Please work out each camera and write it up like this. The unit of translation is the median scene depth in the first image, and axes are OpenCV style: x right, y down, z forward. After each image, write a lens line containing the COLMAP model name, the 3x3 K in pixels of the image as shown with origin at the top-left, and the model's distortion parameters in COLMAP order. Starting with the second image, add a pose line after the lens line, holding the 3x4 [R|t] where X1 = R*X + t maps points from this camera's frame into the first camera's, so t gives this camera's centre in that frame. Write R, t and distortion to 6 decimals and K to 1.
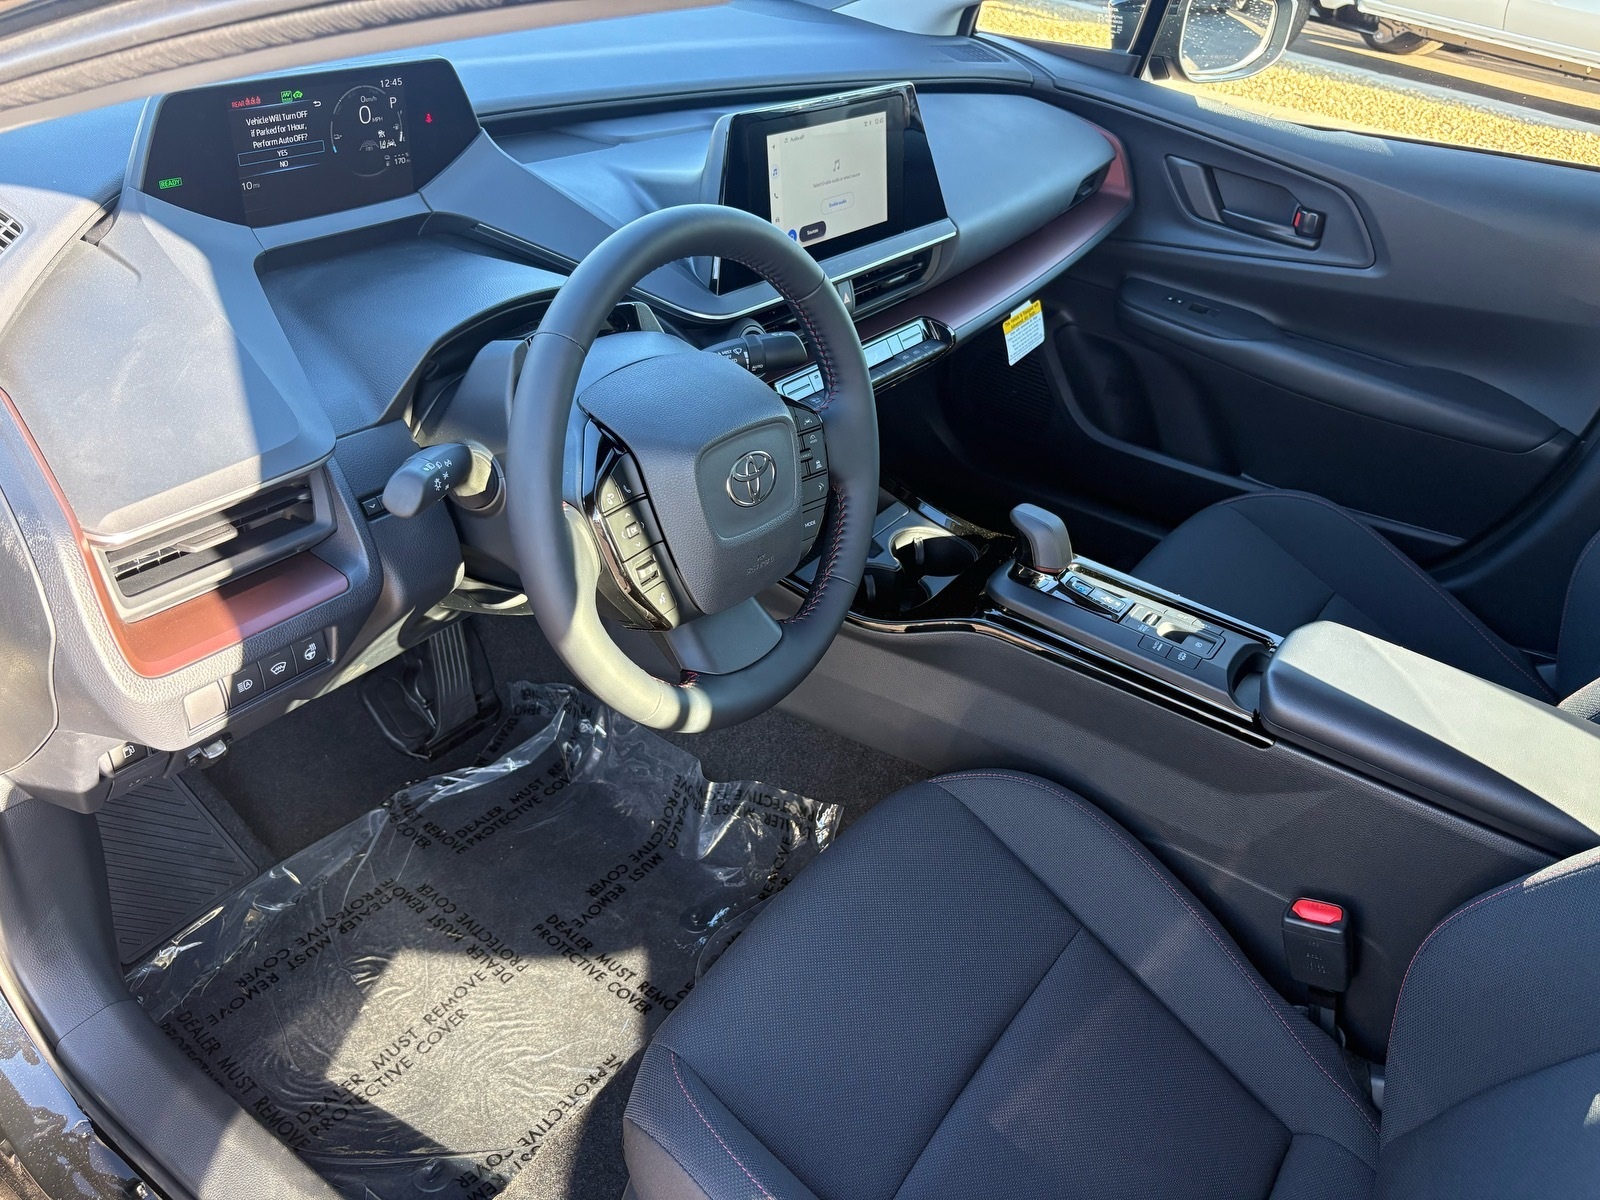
lens RADIAL K [[1217.1, 0, 799.9], [0, 1217.1, 622.7], [0, 0, 1]] dist [-0.013362, -0.011259]
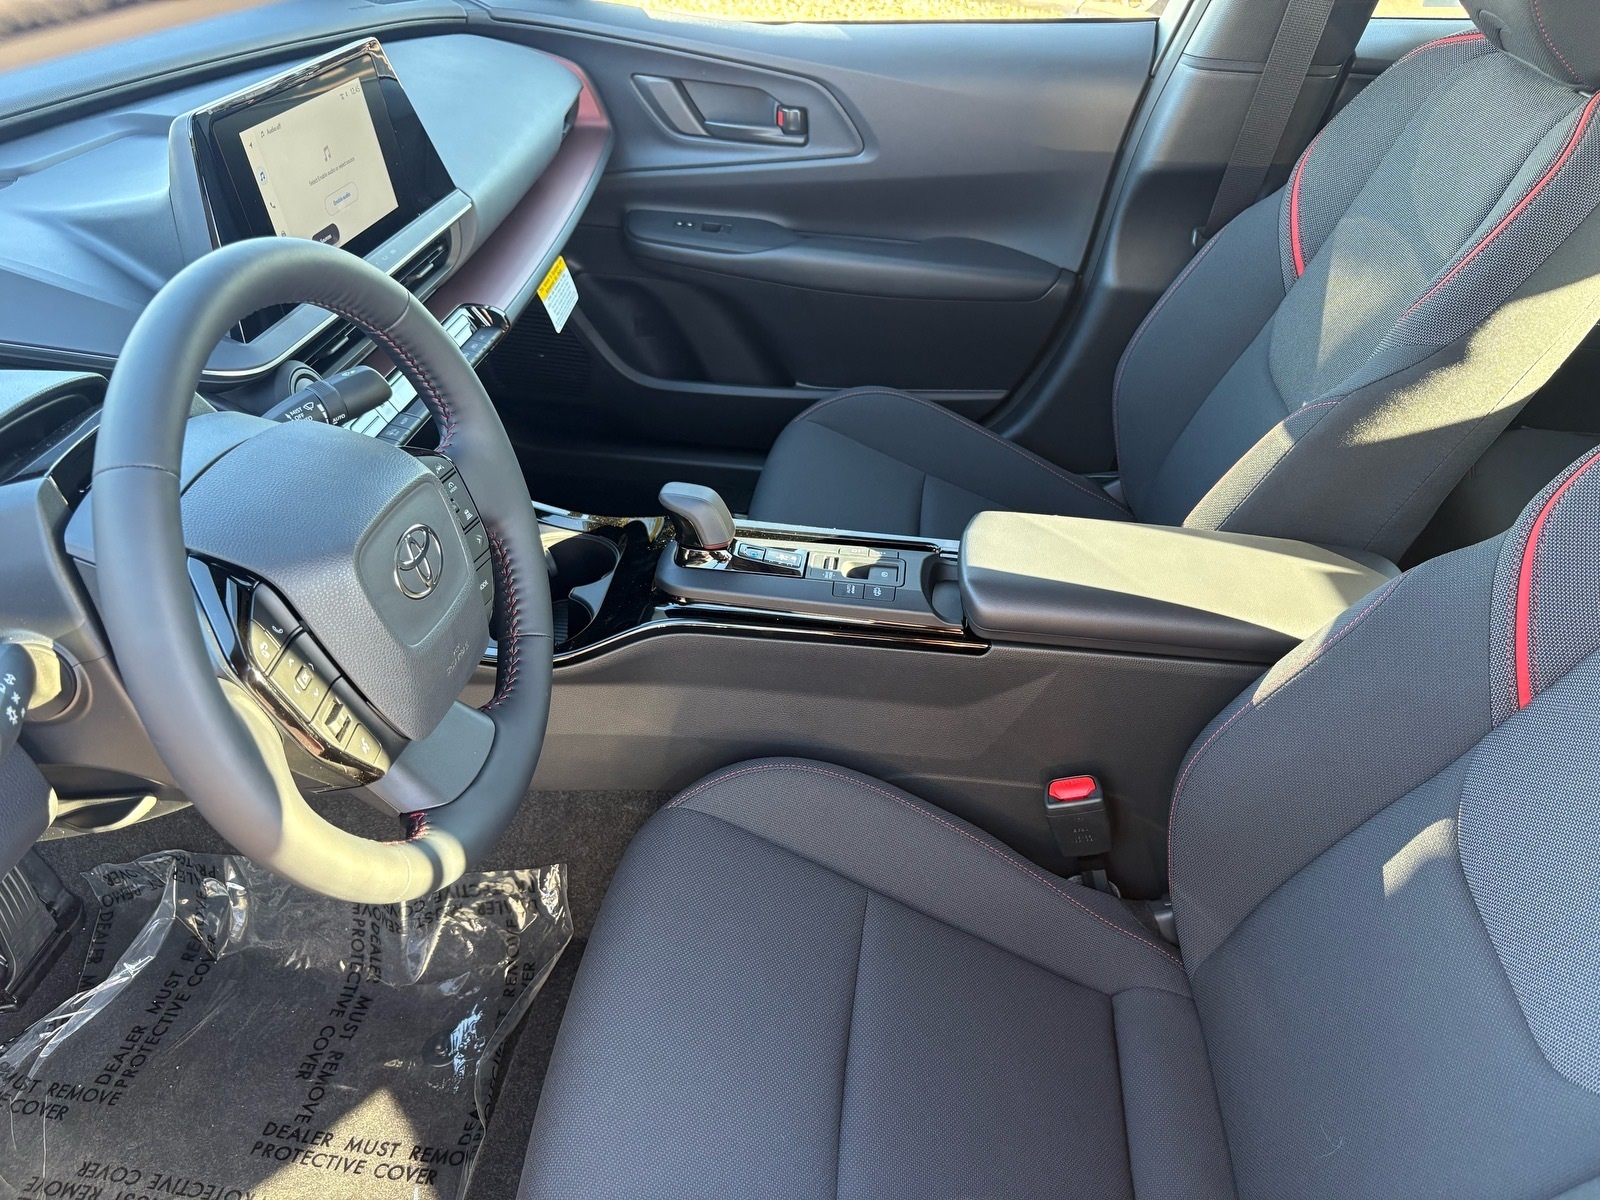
lens RADIAL K [[1217.1, 0, 799.9], [0, 1217.1, 622.7], [0, 0, 1]] dist [-0.013362, -0.011259]
pose [[0.872010, -0.322374, 0.368339, -0.088583], [0.302450, 0.946517, 0.112379, -0.065636], [-0.384867, 0.013409, 0.922874, 0.115722]]
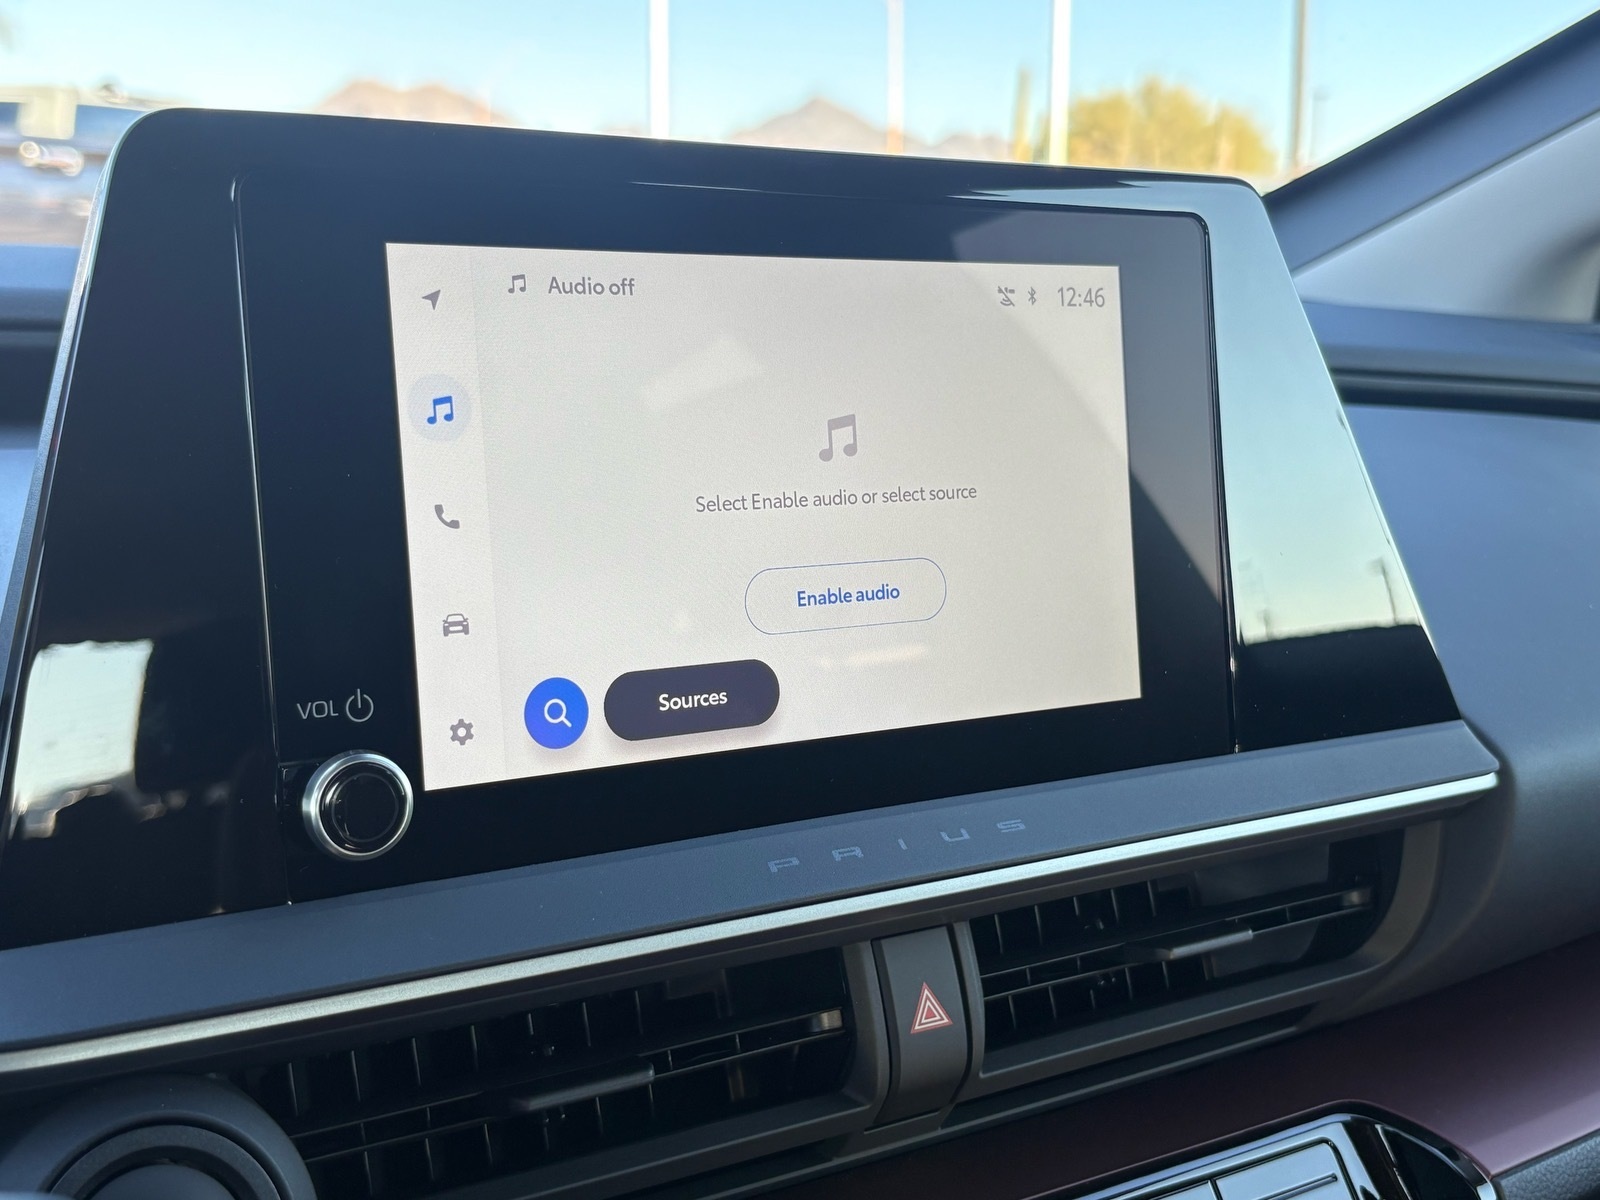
lens RADIAL K [[1944.8, 0, 800.0], [0, 1944.8, 600.0], [0, 0, 1]] dist [0.010690, -0.000378]
pose [[0.946371, -0.011416, -0.322881, 0.133921], [-0.134008, 0.895484, -0.424441, -0.179899], [0.293980, 0.444948, 0.845930, 0.658962]]
